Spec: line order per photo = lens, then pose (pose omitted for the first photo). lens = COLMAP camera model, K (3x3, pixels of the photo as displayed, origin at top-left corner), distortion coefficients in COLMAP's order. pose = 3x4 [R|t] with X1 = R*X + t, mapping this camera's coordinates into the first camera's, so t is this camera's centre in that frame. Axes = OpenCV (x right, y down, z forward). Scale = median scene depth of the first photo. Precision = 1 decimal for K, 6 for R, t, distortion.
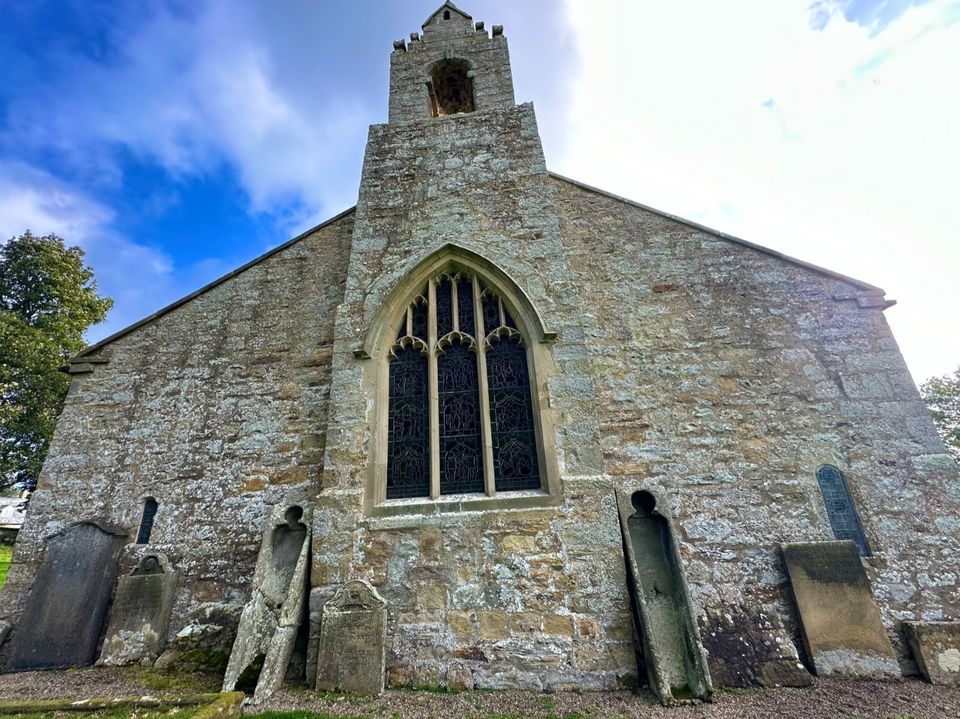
lens RADIAL K [[430.7, 0, 480.0], [0, 430.7, 359.5], [0, 0, 1]] dist [0.000468, 0.000730]
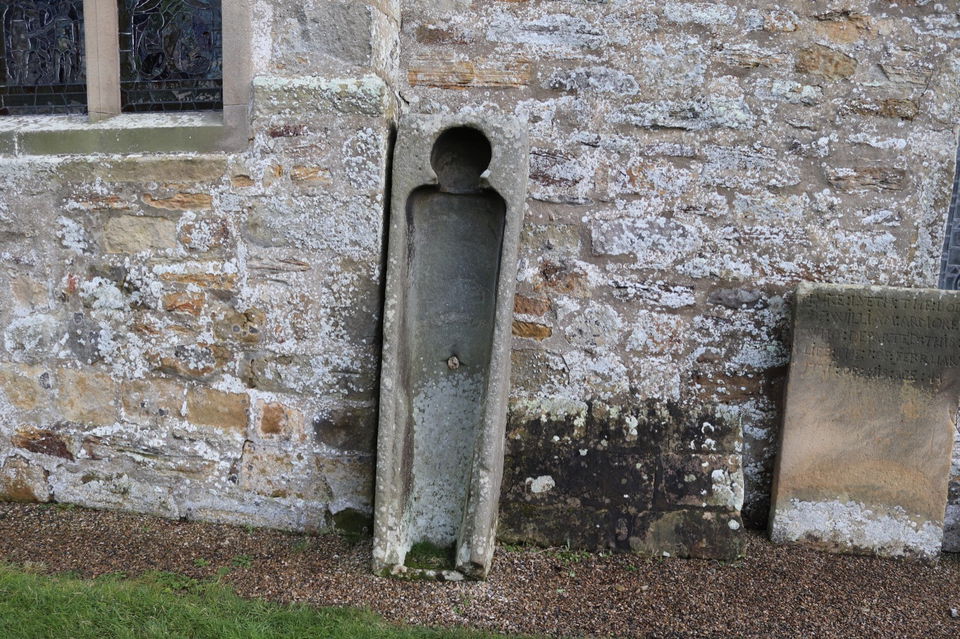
lens RADIAL K [[804.2, 0, 480.1], [0, 804.2, 373.8], [0, 0, 1]] dist [-0.113720, 0.013853]
pose [[0.996099, 0.080509, -0.036123, 0.448367], [-0.048782, 0.843529, 0.534863, 0.121296], [0.073532, -0.531015, 0.844166, 0.319145]]
